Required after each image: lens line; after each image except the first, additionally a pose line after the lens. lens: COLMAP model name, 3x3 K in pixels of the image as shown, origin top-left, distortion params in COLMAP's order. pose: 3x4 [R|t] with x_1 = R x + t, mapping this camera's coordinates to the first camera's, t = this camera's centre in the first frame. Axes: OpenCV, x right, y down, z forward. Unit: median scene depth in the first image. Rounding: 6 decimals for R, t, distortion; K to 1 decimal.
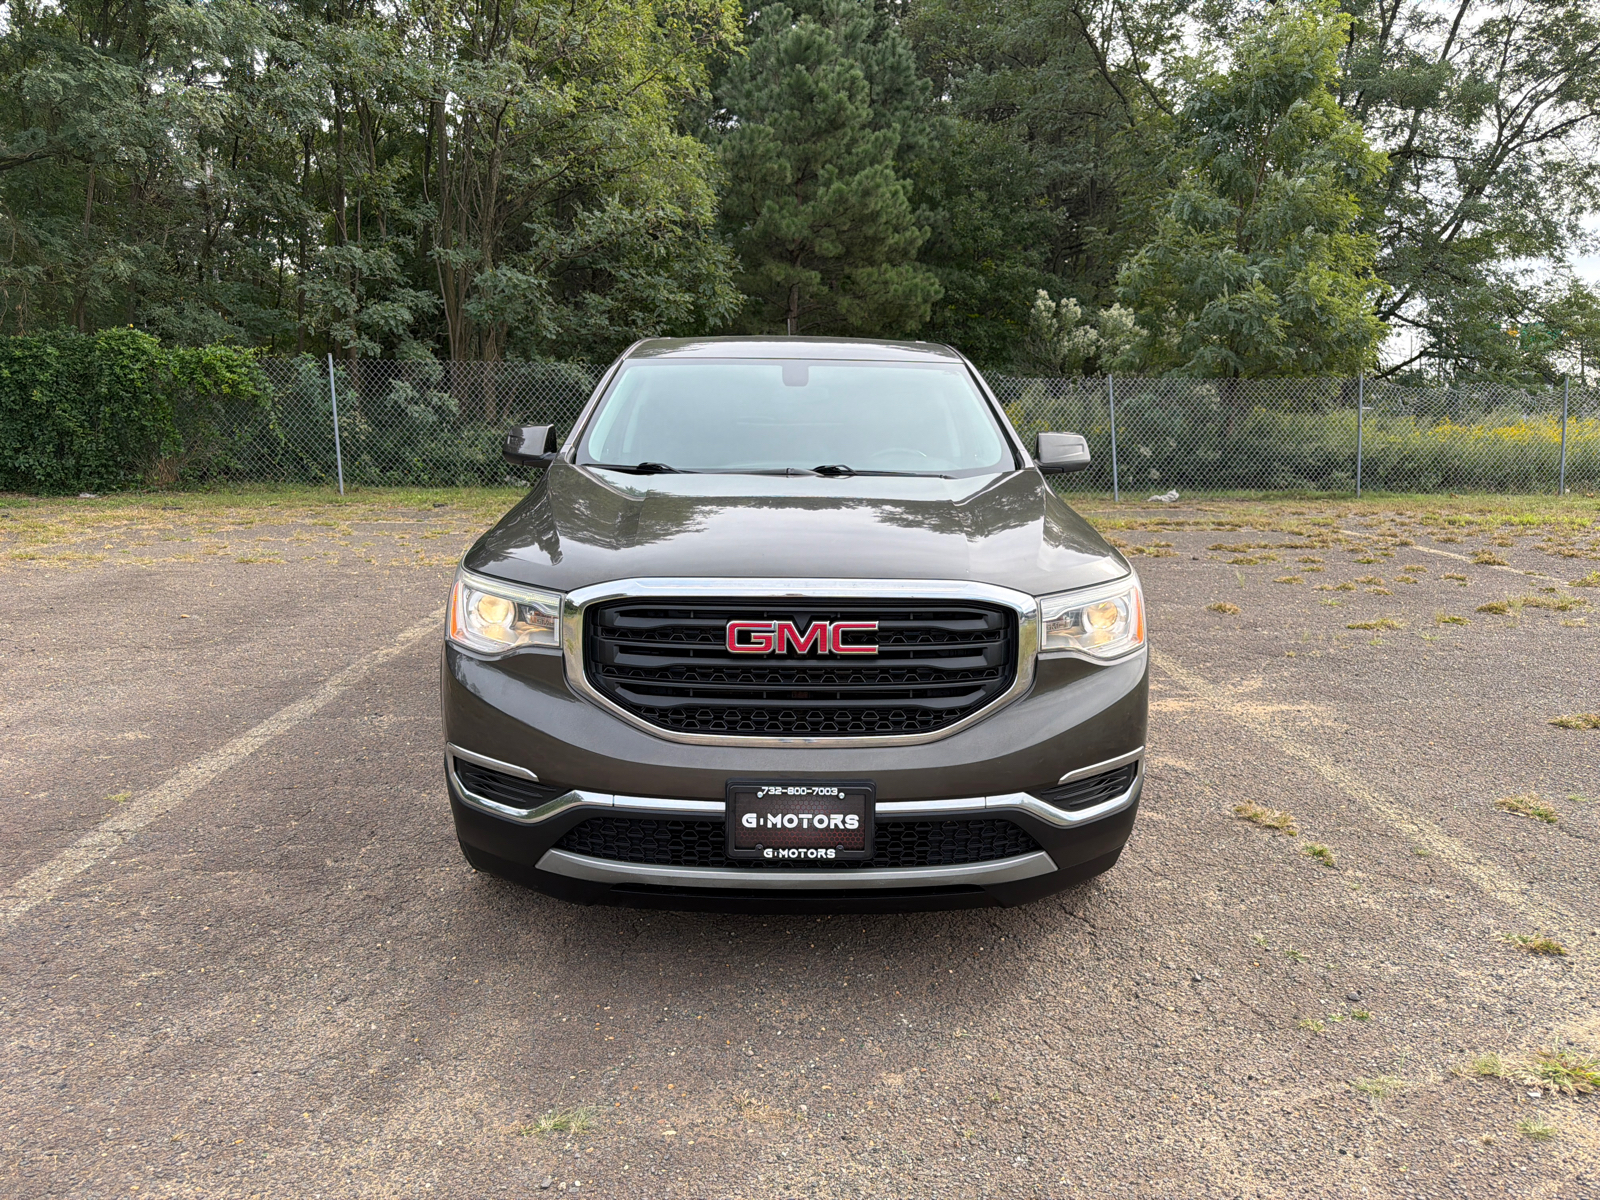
lens RADIAL K [[1130.2, 0, 800.0], [0, 1130.2, 600.0], [0, 0, 1]] dist [0.051212, -0.065560]
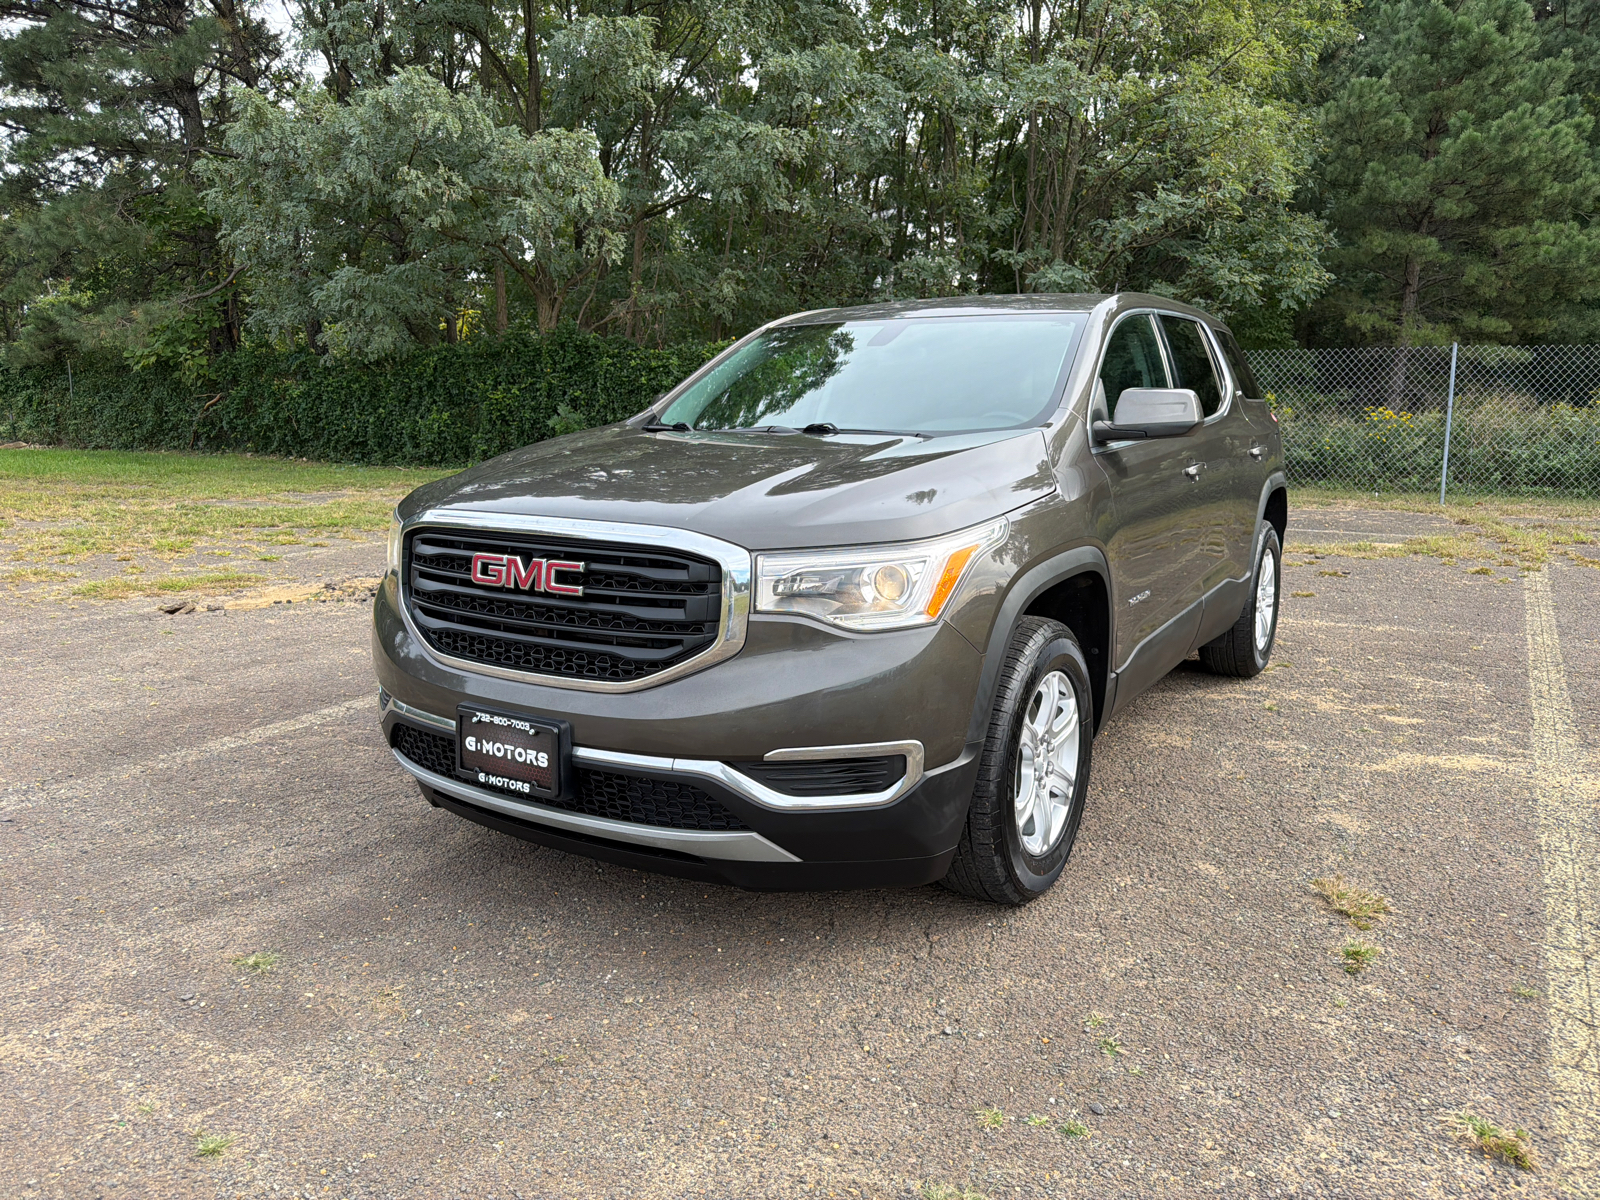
lens RADIAL K [[1117.4, 0, 800.0], [0, 1117.4, 600.0], [0, 0, 1]] dist [0.031895, -0.031681]
pose [[0.838658, 0.081466, -0.538531, 0.724467], [-0.081769, 0.996377, 0.023388, 0.012591], [0.538485, 0.024420, 0.842281, 0.272007]]
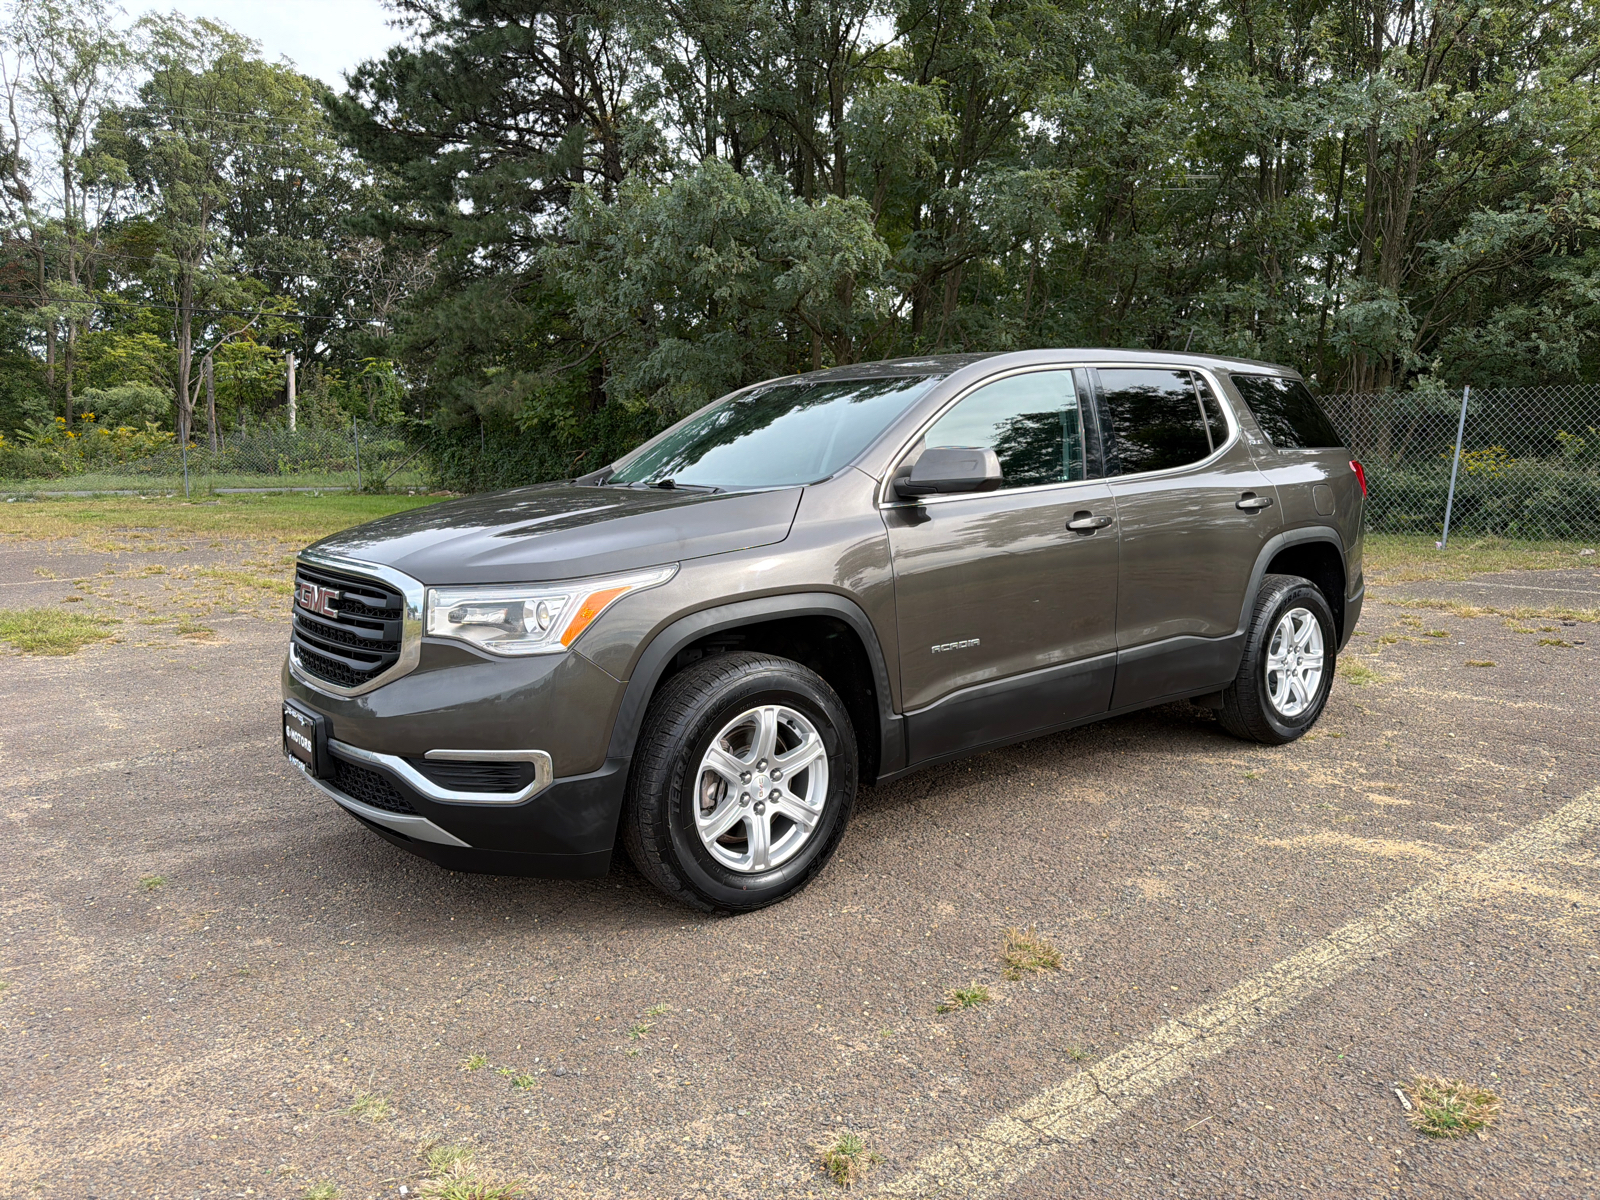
lens RADIAL K [[1115.5, 0, 800.3], [0, 1115.5, 606.0], [0, 0, 1]] dist [0.041549, -0.044194]
pose [[0.613835, 0.086606, -0.784669, 1.295108], [-0.113197, 0.993349, 0.021086, -0.047060], [0.781276, 0.075879, 0.619556, 0.610142]]
